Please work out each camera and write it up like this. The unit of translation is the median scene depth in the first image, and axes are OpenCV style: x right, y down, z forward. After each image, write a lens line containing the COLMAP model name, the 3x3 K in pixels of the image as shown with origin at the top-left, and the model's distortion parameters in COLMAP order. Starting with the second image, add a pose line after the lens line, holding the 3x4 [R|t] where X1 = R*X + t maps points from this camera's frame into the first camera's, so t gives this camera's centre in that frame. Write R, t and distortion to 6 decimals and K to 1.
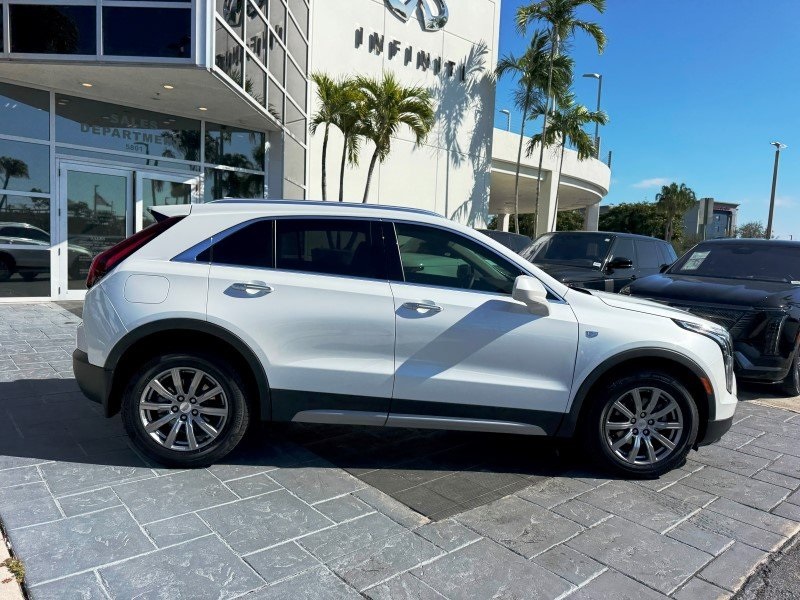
lens RADIAL K [[573.0, 0, 400.0], [0, 573.0, 300.0], [0, 0, 1]] dist [0.082573, -0.153212]
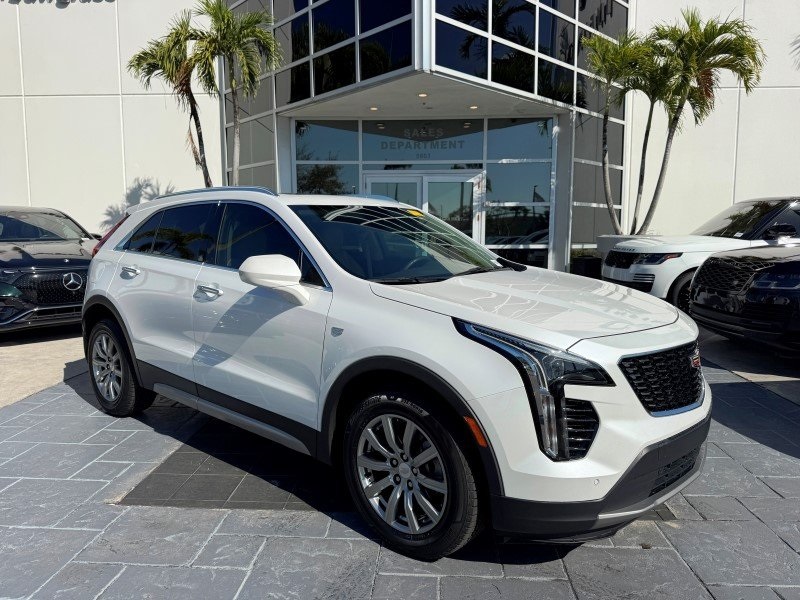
lens RADIAL K [[567.5, 0, 395.5], [0, 567.5, 297.5], [0, 0, 1]] dist [0.114573, -0.186150]
pose [[0.701730, 0.026464, -0.711951, 0.855720], [-0.025413, 0.999604, 0.012108, 0.004484], [0.711989, 0.009597, 0.702125, 0.505539]]
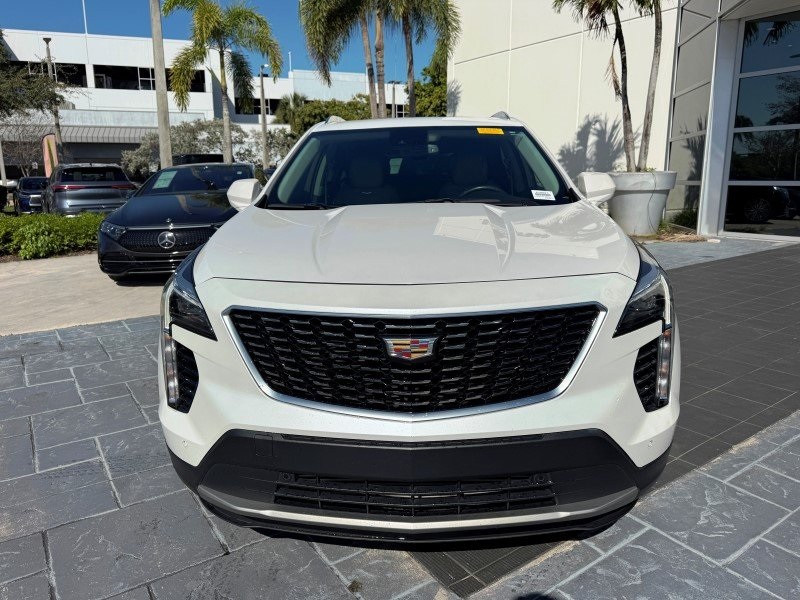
lens RADIAL K [[579.1, 0, 393.4], [0, 579.1, 299.8], [0, 0, 1]] dist [0.005822, -0.007797]
pose [[-0.137415, 0.154398, -0.978406, 1.020782], [-0.086314, 0.982153, 0.167112, -0.023965], [0.986746, 0.107414, -0.121635, 1.247326]]
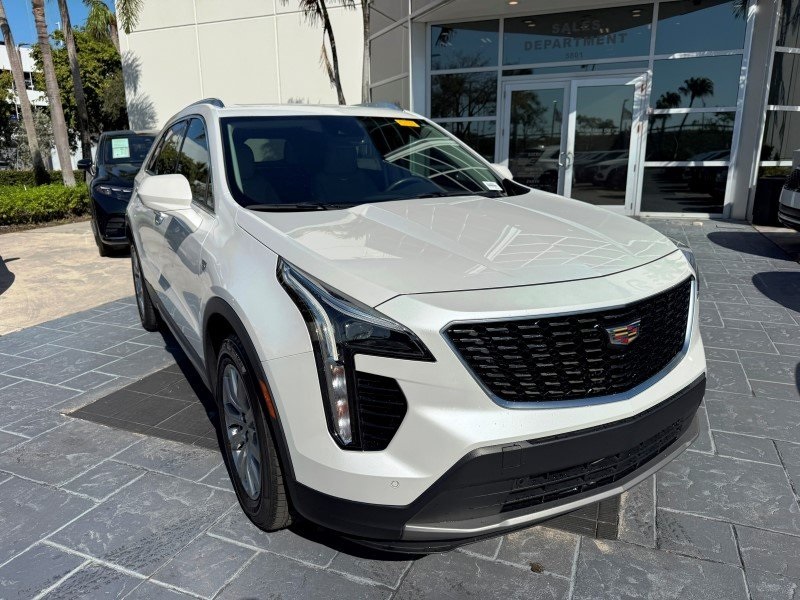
lens RADIAL K [[579.1, 0, 393.4], [0, 579.1, 299.8], [0, 0, 1]] dist [0.005822, -0.007797]
pose [[0.423071, 0.165936, -0.890773, 0.951321], [-0.045033, 0.985724, 0.162236, -0.014993], [0.904977, -0.028523, 0.424504, 0.861198]]
